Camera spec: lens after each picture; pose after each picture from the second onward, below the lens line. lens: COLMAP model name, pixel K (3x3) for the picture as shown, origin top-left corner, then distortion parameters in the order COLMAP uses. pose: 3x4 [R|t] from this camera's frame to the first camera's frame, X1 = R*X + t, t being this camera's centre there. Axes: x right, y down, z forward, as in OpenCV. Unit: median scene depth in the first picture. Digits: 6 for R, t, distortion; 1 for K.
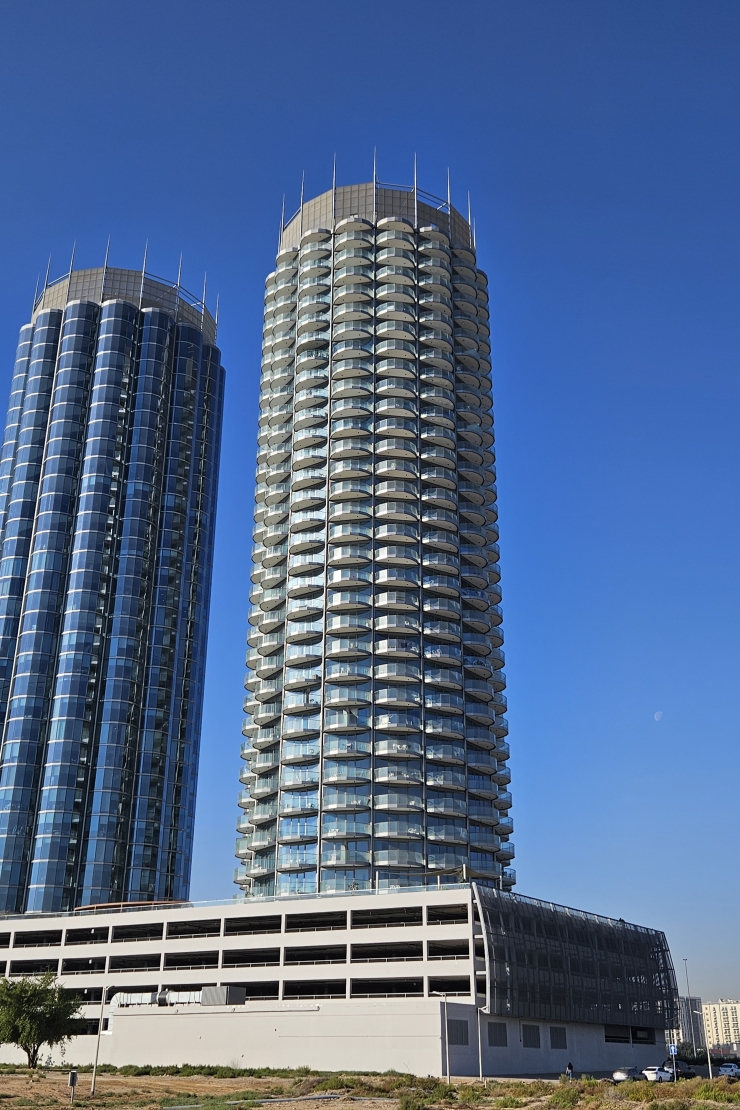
lens RADIAL K [[1108.4, 0, 368.7], [0, 1108.4, 558.4], [0, 0, 1]] dist [0.102596, -0.136914]
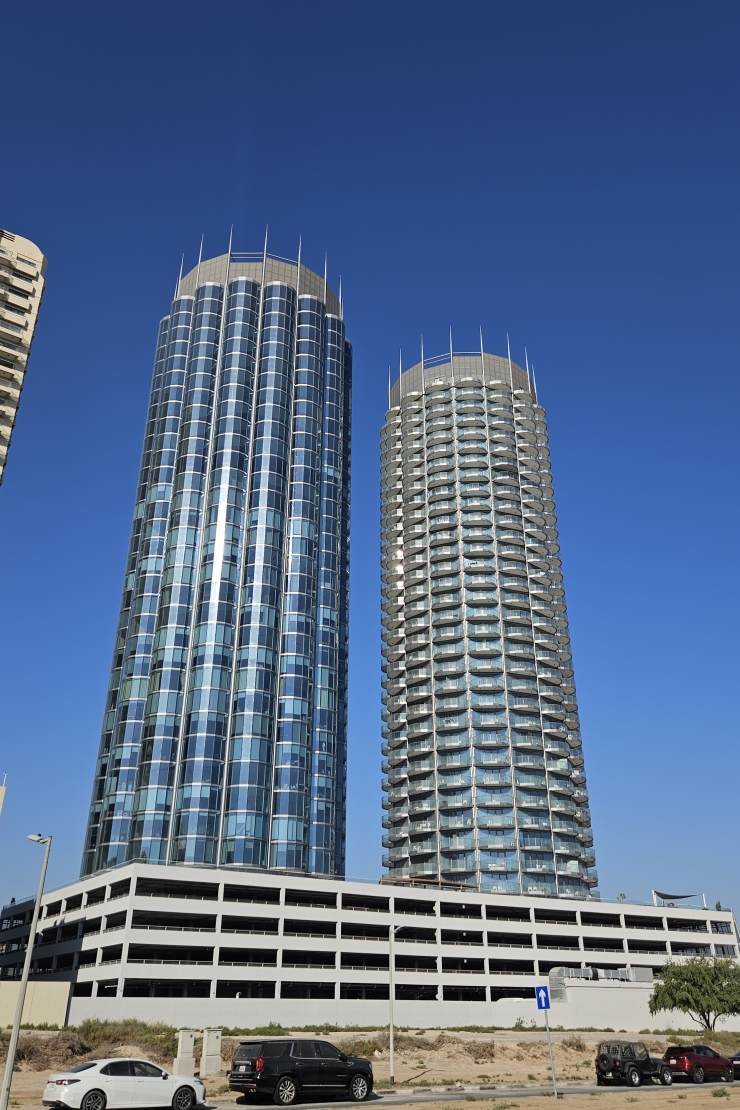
lens RADIAL K [[882.7, 0, 370.0], [0, 882.7, 555.0], [0, 0, 1]] dist [0.084378, -0.100383]
pose [[0.539130, 0.379660, 0.751796, -1.050022], [-0.338437, 0.915053, -0.219405, 0.222278], [-0.771232, -0.136148, 0.621824, 0.525334]]
